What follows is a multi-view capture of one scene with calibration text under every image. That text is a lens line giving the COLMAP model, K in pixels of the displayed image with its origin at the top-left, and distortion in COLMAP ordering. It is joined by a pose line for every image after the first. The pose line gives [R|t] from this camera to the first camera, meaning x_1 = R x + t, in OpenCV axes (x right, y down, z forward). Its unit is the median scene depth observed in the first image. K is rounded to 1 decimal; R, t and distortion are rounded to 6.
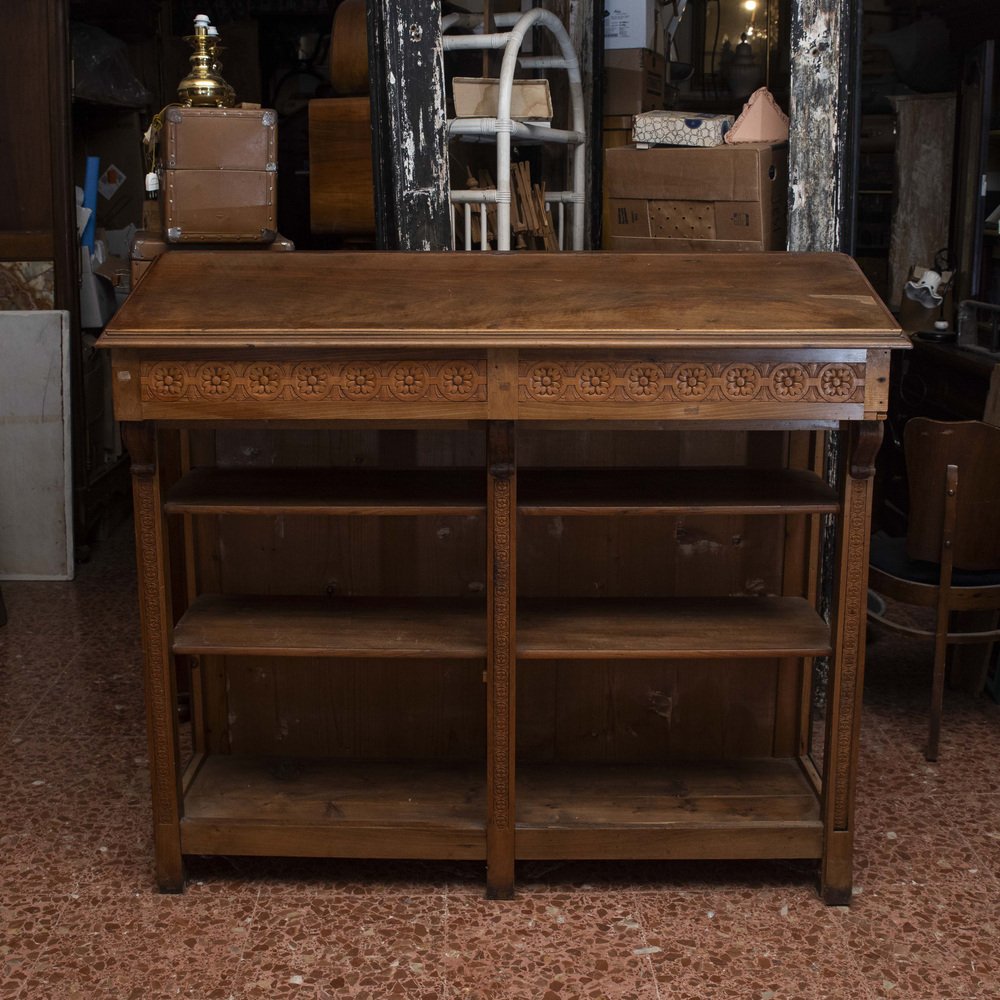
lens RADIAL K [[1308.7, 0, 488.5], [0, 1308.7, 442.7], [0, 0, 1]] dist [-0.084153, 0.000000]
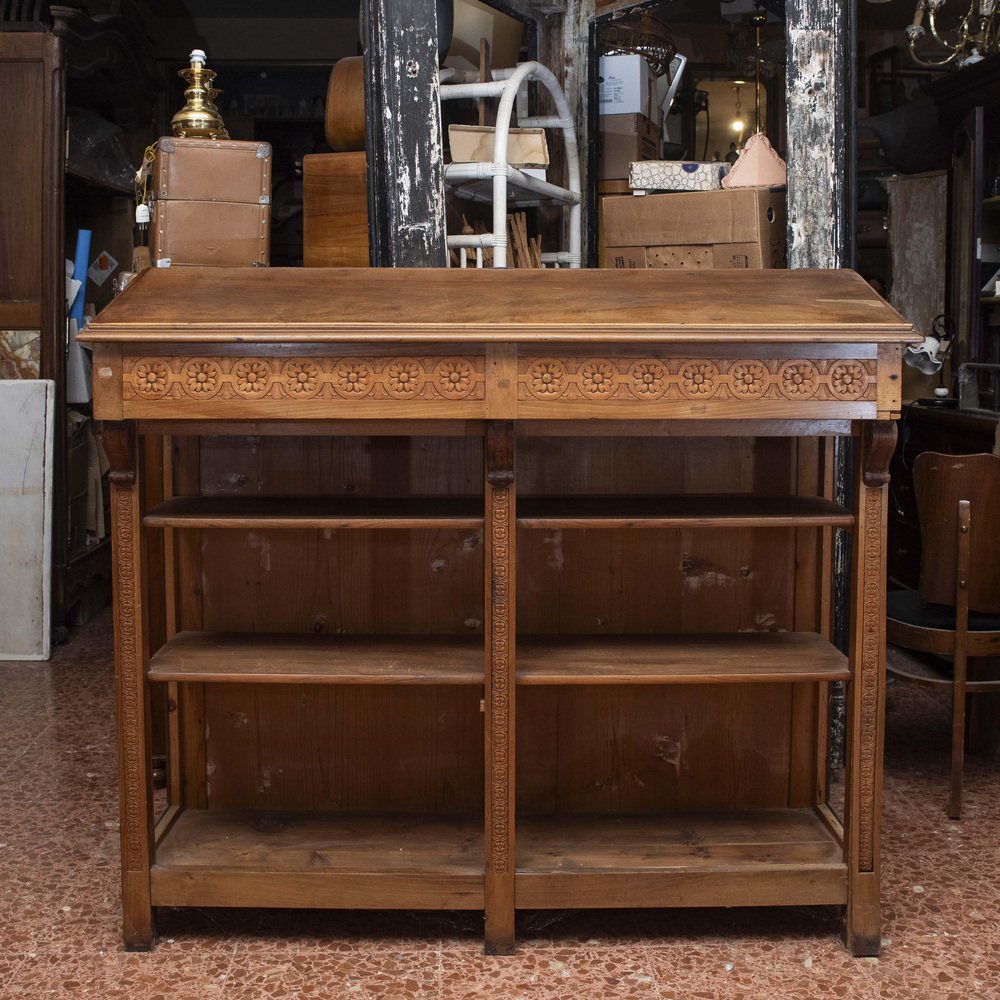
lens RADIAL K [[1308.7, 0, 513.5], [0, 1308.7, 419.8], [0, 0, 1]] dist [-0.084153, 0.000000]
pose [[0.999676, 0.000501, 0.025431, -0.004006], [0.002760, 0.991766, -0.128031, 0.089885], [-0.025285, 0.128060, 0.991444, 0.044743]]
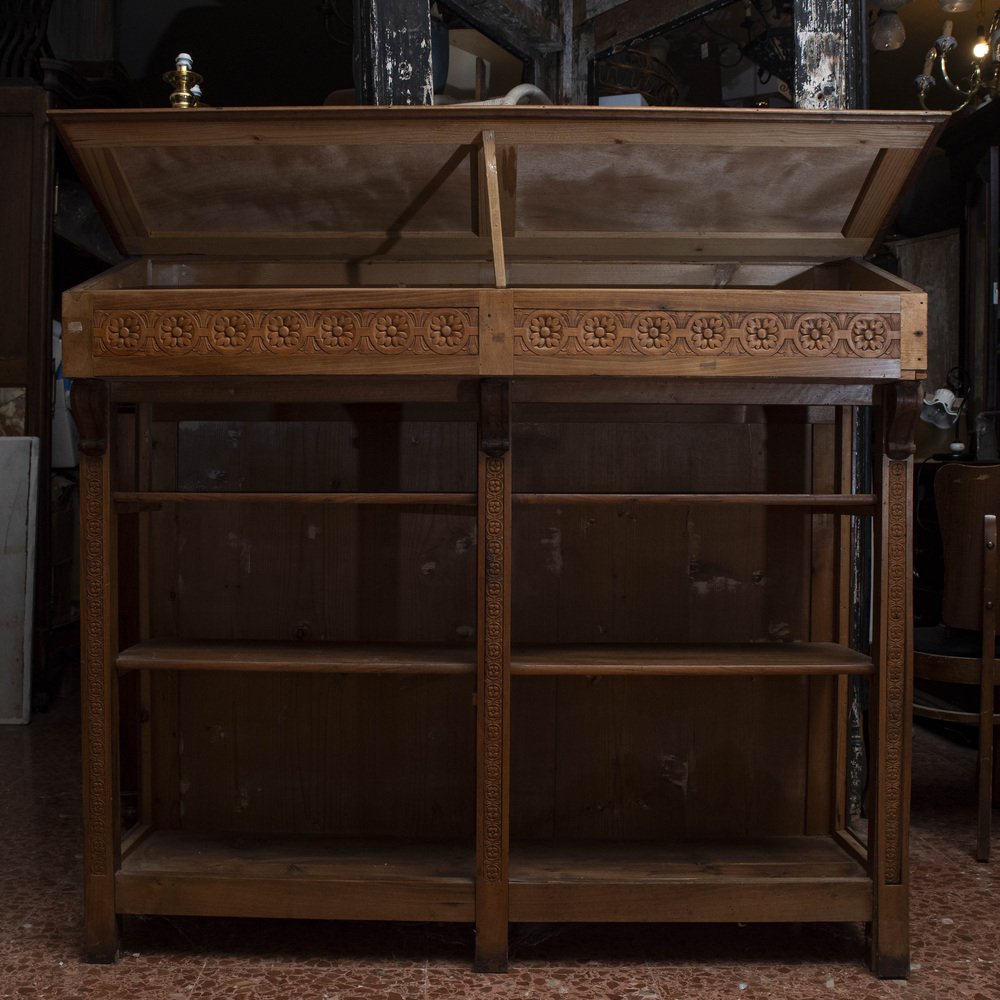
lens RADIAL K [[1308.7, 0, 467.5], [0, 1308.7, 530.0], [0, 0, 1]] dist [-0.084153, 0.000000]
pose [[0.999959, 0.004737, -0.007756, -0.000941], [-0.005919, 0.987059, -0.160246, 0.195013], [0.006896, 0.160285, 0.987047, 0.118407]]
